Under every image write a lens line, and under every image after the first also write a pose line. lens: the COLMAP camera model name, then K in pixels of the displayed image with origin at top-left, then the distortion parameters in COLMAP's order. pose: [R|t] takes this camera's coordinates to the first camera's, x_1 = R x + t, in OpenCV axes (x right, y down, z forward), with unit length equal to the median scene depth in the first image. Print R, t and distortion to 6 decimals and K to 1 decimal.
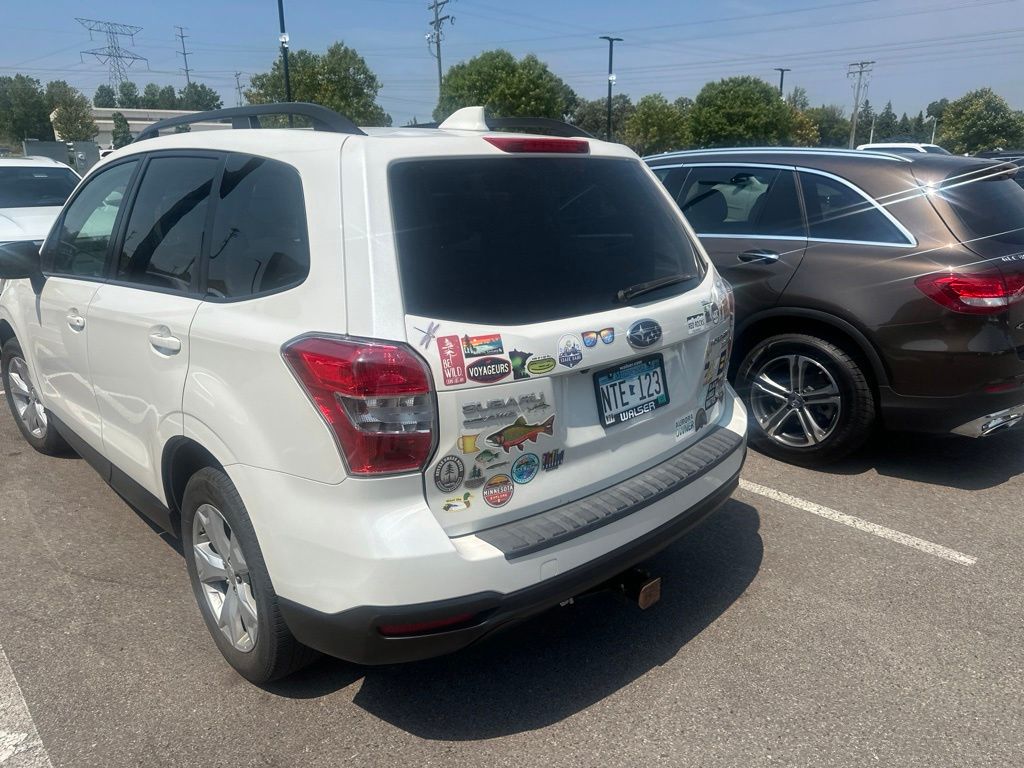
lens RADIAL K [[730.9, 0, 518.8], [0, 730.9, 378.3], [0, 0, 1]] dist [0.042663, -0.047378]
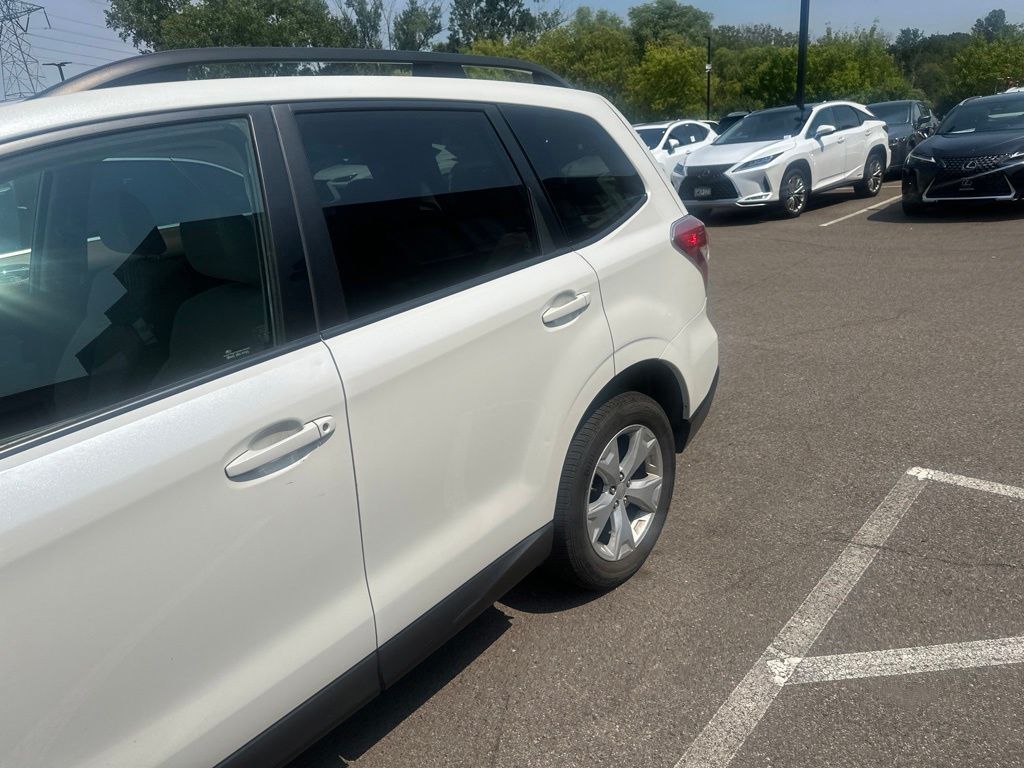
lens RADIAL K [[730.9, 0, 508.7], [0, 730.9, 376.0], [0, 0, 1]] dist [0.042663, -0.047378]
pose [[-0.088503, -0.296360, 0.950967, -0.937981], [0.344854, 0.886554, 0.308380, -0.193088], [-0.934475, 0.355237, 0.023738, 0.737374]]
